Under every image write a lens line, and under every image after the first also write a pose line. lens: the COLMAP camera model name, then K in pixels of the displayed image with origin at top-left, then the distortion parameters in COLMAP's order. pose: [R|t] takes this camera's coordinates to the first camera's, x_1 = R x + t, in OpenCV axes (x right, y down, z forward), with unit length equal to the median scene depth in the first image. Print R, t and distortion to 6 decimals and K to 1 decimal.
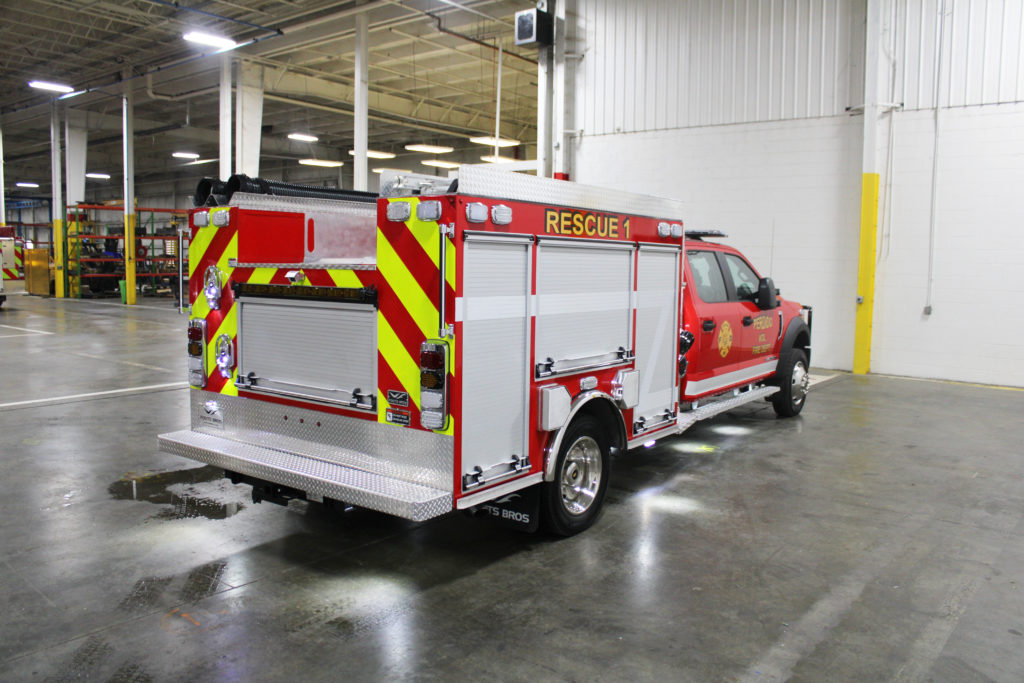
lens RADIAL K [[842.7, 0, 512.0], [0, 842.7, 341.5], [0, 0, 1]] dist [-0.152034, 0.115521]
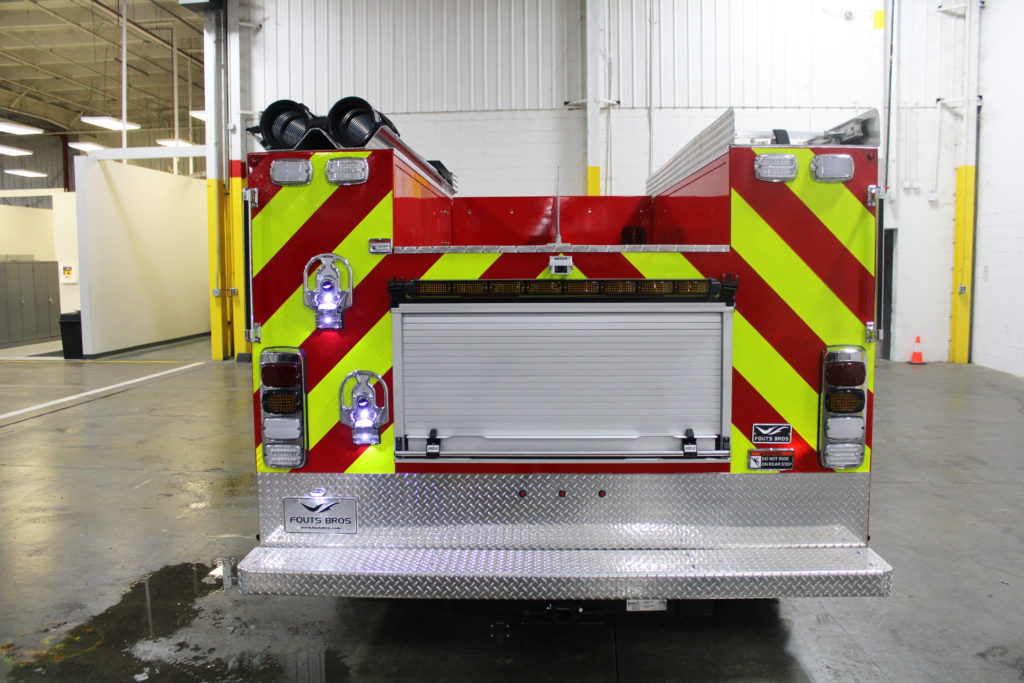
lens RADIAL K [[842.7, 0, 512.0], [0, 842.7, 341.5], [0, 0, 1]] dist [-0.152034, 0.115521]
pose [[0.830675, -0.071899, 0.552096, -0.579622], [0.074629, 0.997057, 0.017561, -0.031521], [-0.551733, 0.026615, 0.833596, 0.450241]]
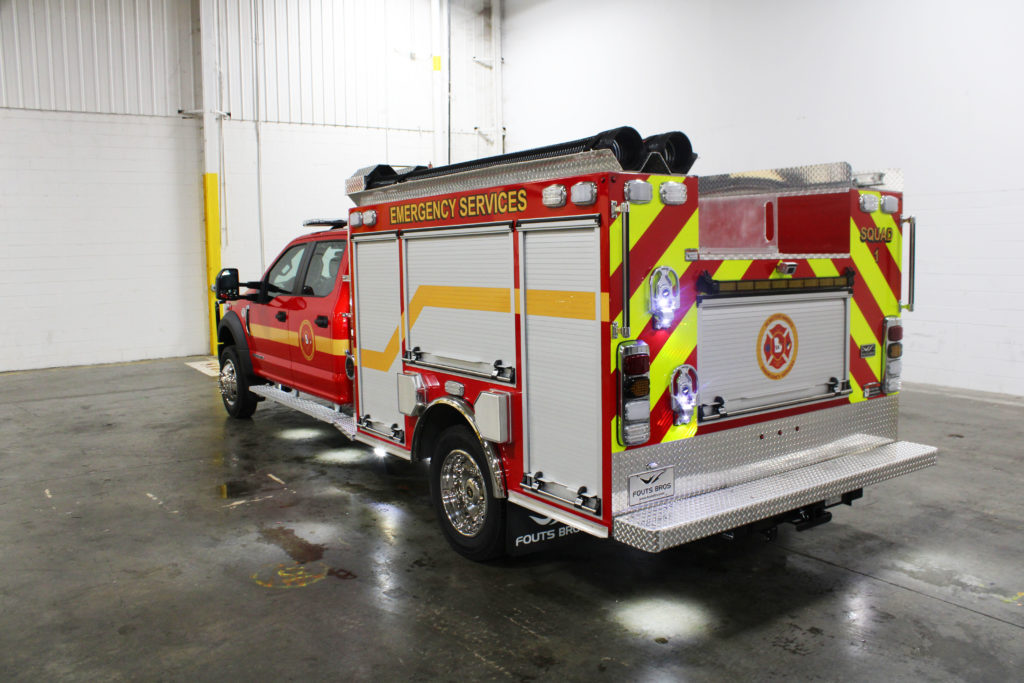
lens RADIAL K [[842.7, 0, 512.0], [0, 842.7, 341.5], [0, 0, 1]] dist [-0.152034, 0.115521]
pose [[0.334163, -0.119623, 0.934893, -1.063425], [0.112679, 0.989869, 0.086382, -0.099131], [-0.935756, 0.076477, 0.344257, 0.883550]]
